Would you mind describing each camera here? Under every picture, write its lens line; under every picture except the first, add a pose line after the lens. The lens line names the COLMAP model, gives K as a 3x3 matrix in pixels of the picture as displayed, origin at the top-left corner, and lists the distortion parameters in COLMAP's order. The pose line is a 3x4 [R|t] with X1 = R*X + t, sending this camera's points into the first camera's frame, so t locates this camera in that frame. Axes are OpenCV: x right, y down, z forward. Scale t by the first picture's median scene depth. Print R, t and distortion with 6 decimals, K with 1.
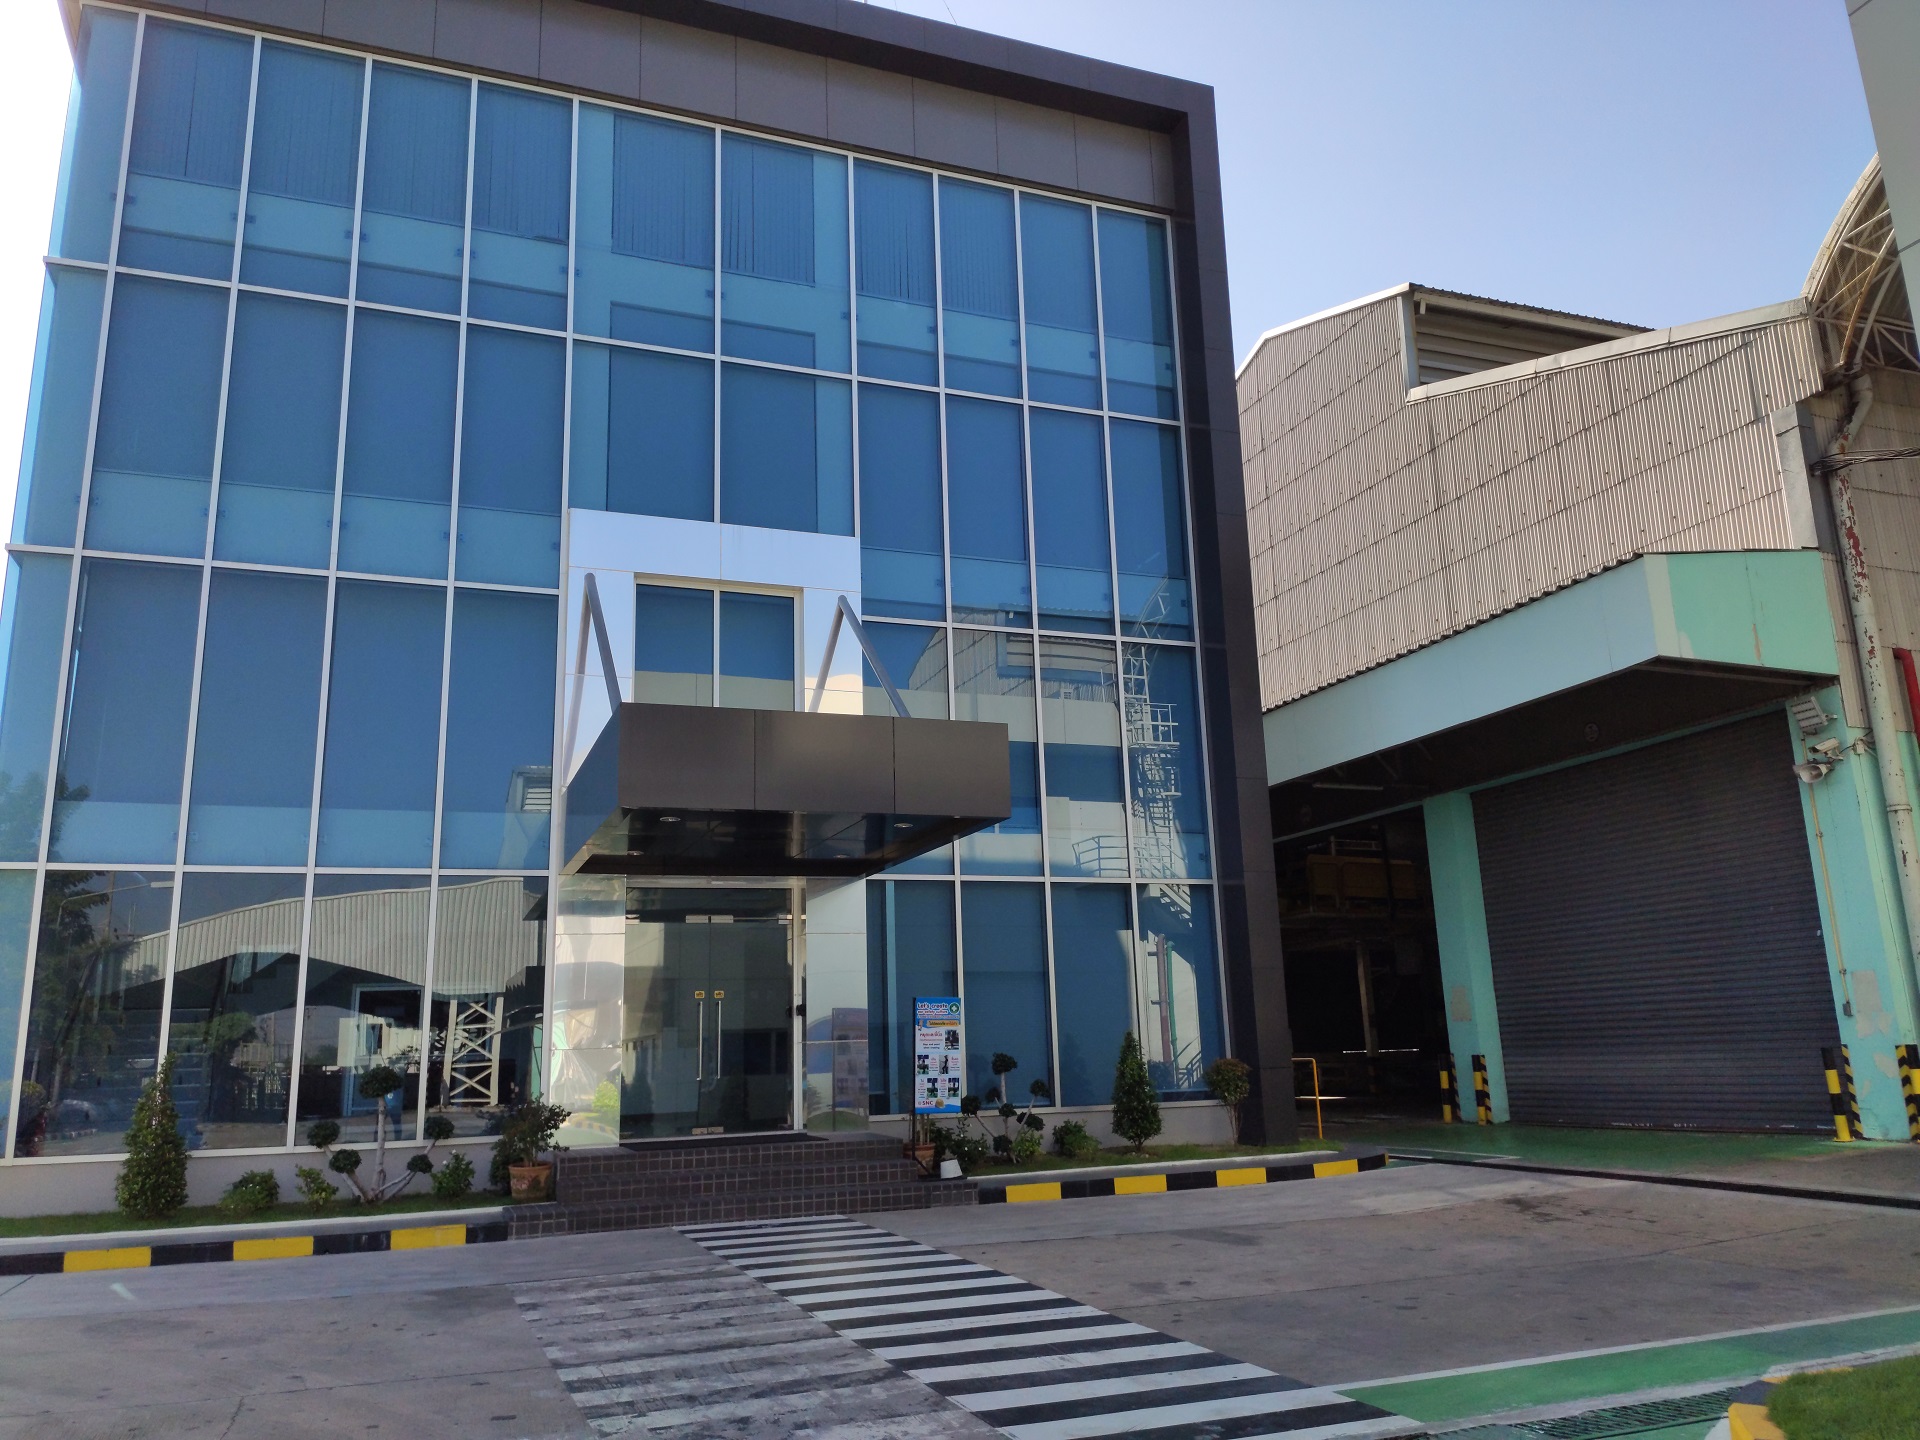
lens RADIAL K [[1440.0, 0, 966.8], [0, 1440.0, 710.3], [0, 0, 1]] dist [0.084347, -0.132082]
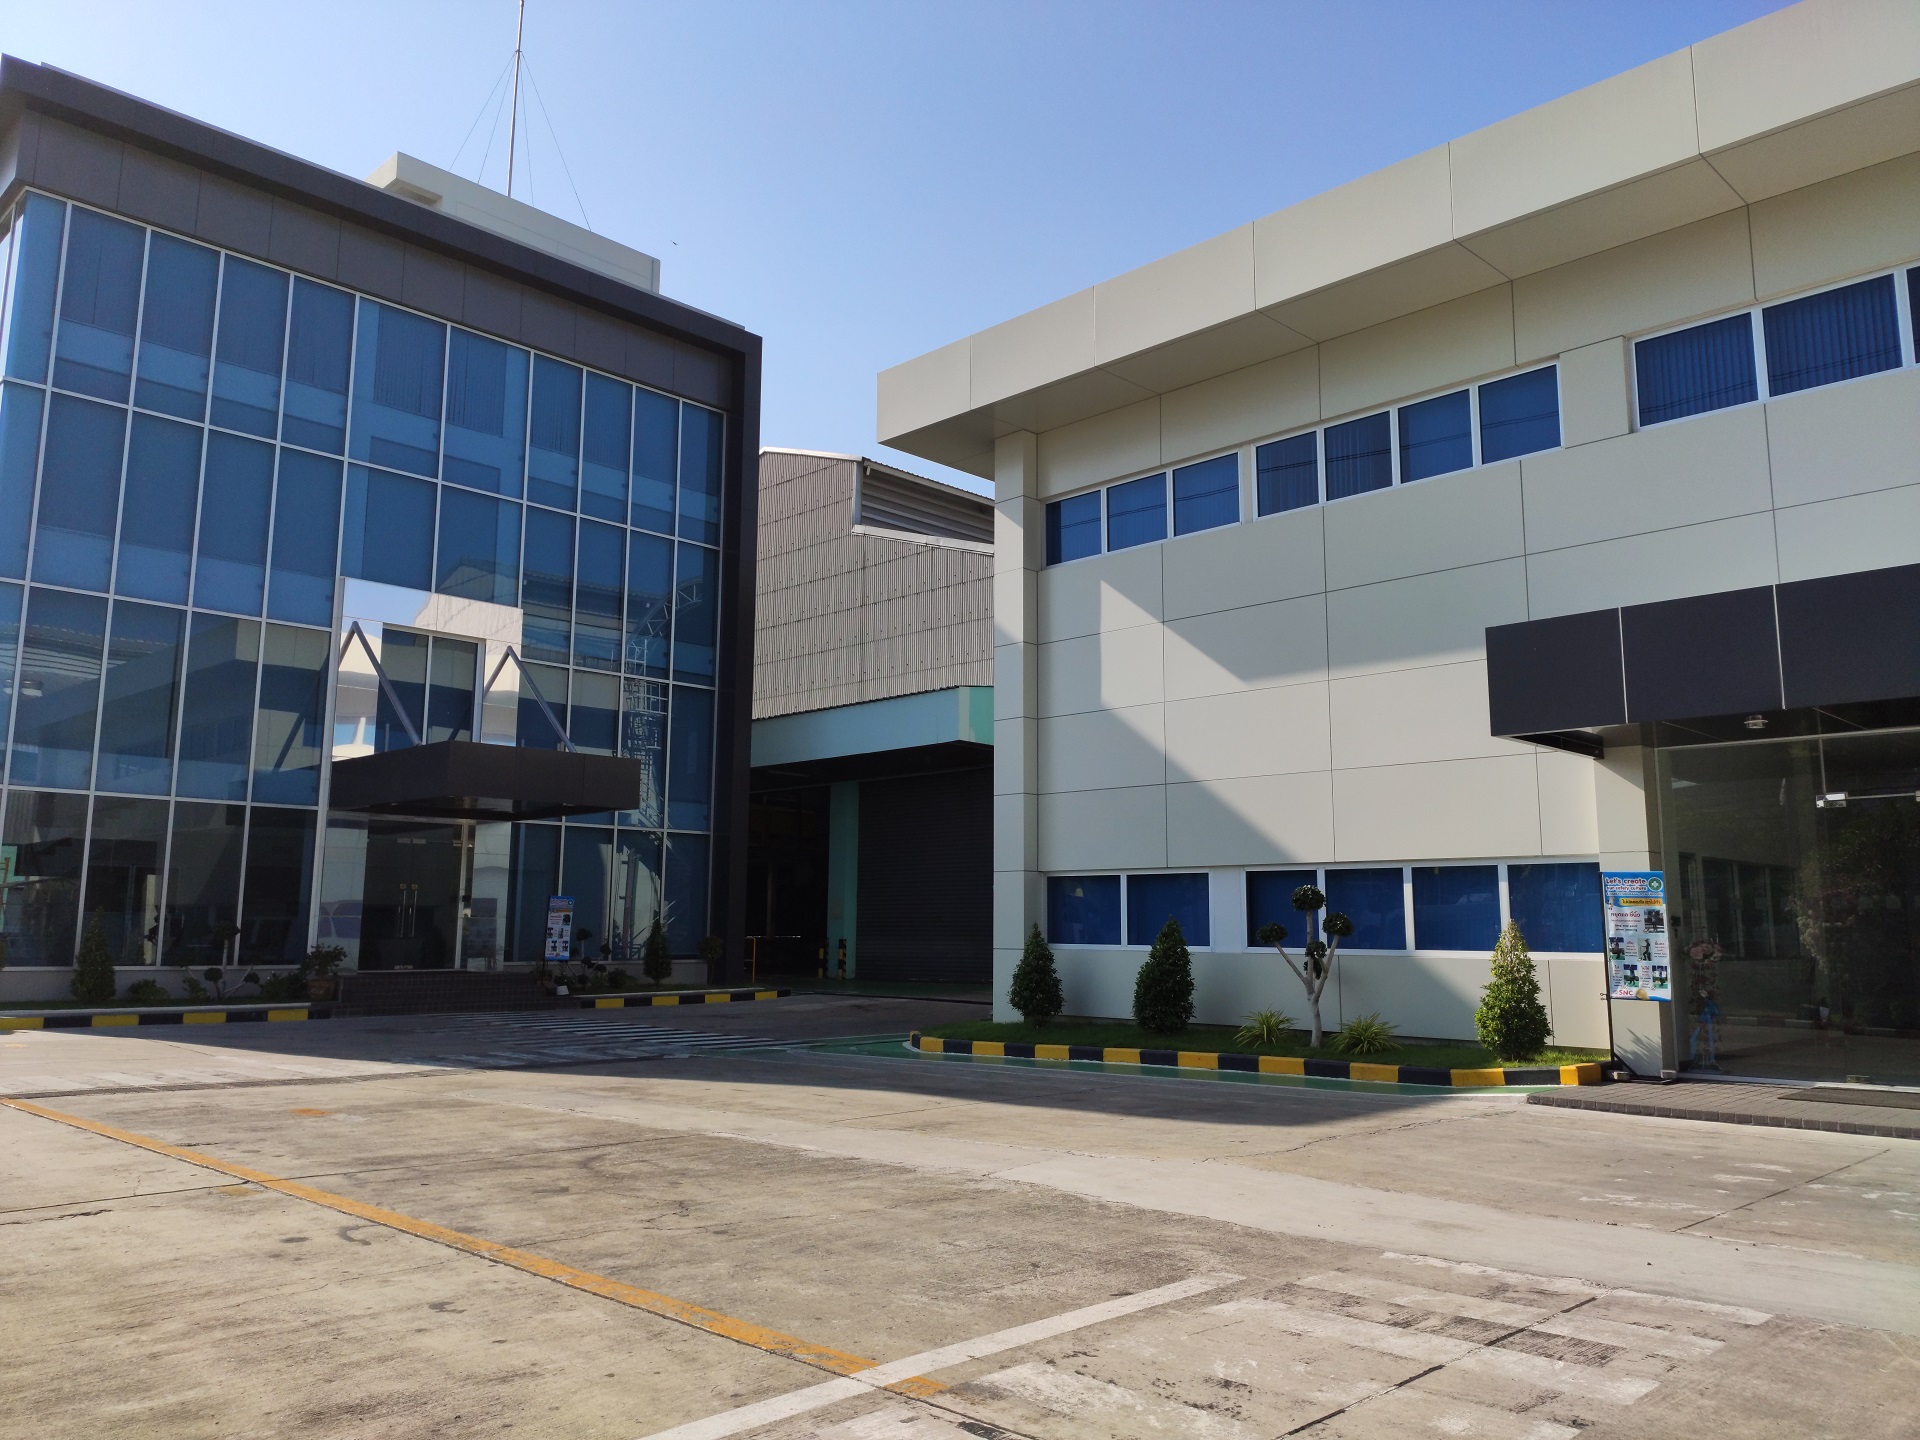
lens RADIAL K [[1440.0, 0, 966.8], [0, 1440.0, 710.3], [0, 0, 1]] dist [0.084347, -0.132082]
pose [[0.910343, 0.100786, 0.401395, -0.254270], [-0.130139, 0.990406, 0.046470, -0.143834], [-0.392860, -0.094541, 0.914725, -0.660428]]
